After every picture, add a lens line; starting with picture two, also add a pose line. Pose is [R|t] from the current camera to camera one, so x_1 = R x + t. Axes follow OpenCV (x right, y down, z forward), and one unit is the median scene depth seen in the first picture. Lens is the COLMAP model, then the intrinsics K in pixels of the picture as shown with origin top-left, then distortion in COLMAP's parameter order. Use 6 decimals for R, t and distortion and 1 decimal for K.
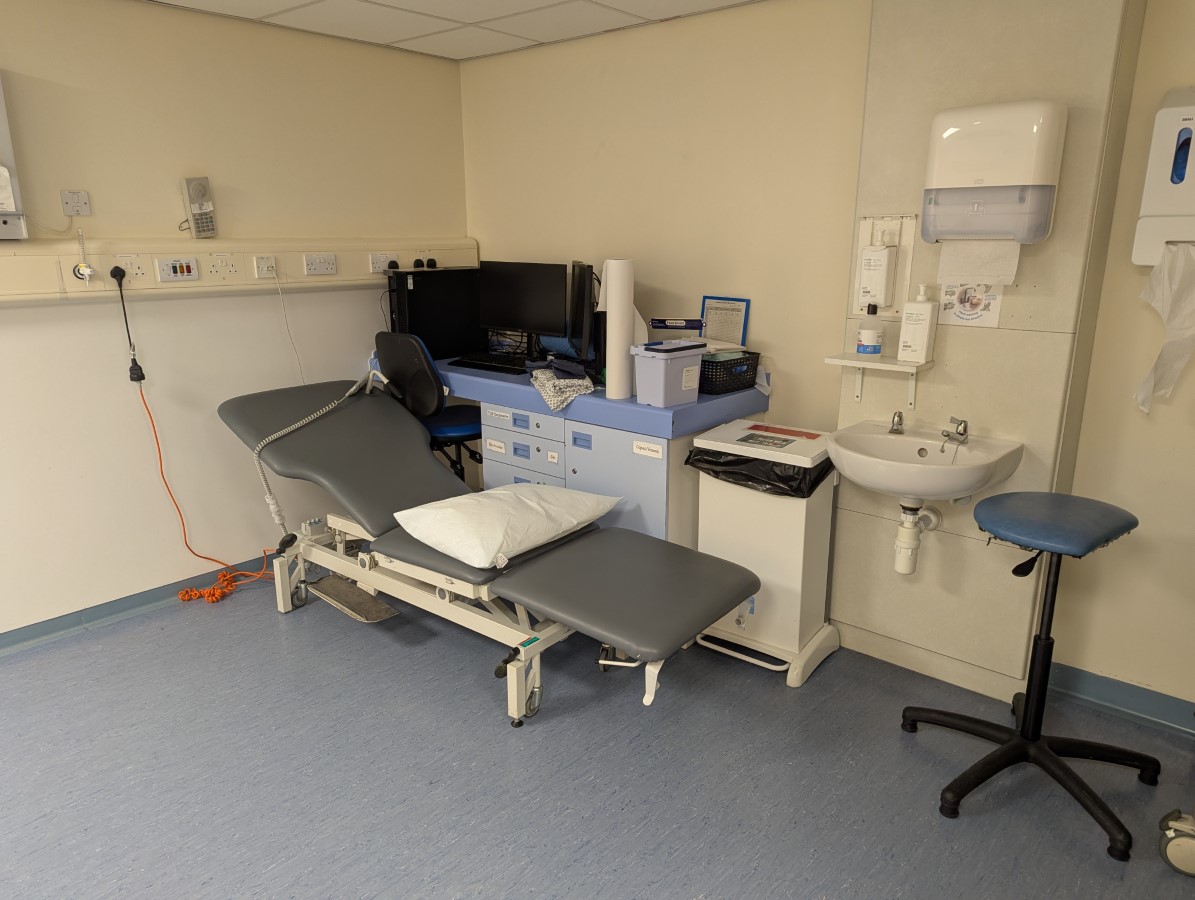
lens RADIAL K [[845.8, 0, 598.9], [0, 845.8, 453.1], [0, 0, 1]] dist [0.060209, -0.033395]
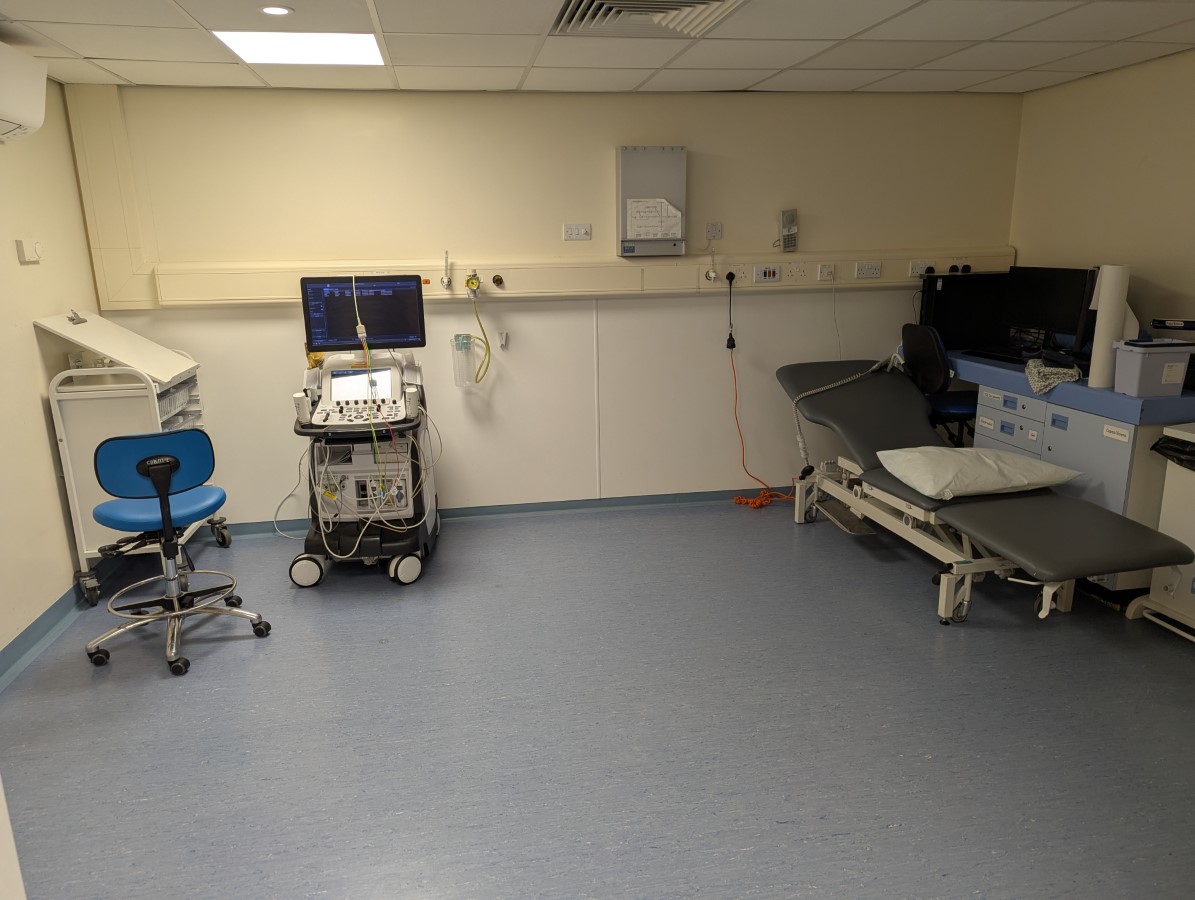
lens RADIAL K [[845.8, 0, 594.1], [0, 845.8, 451.1], [0, 0, 1]] dist [0.060209, -0.033395]
pose [[0.782583, 0.138036, -0.607050, 0.201090], [-0.143040, 0.988890, 0.040459, 0.068265], [0.605890, 0.055170, 0.793633, -0.311883]]
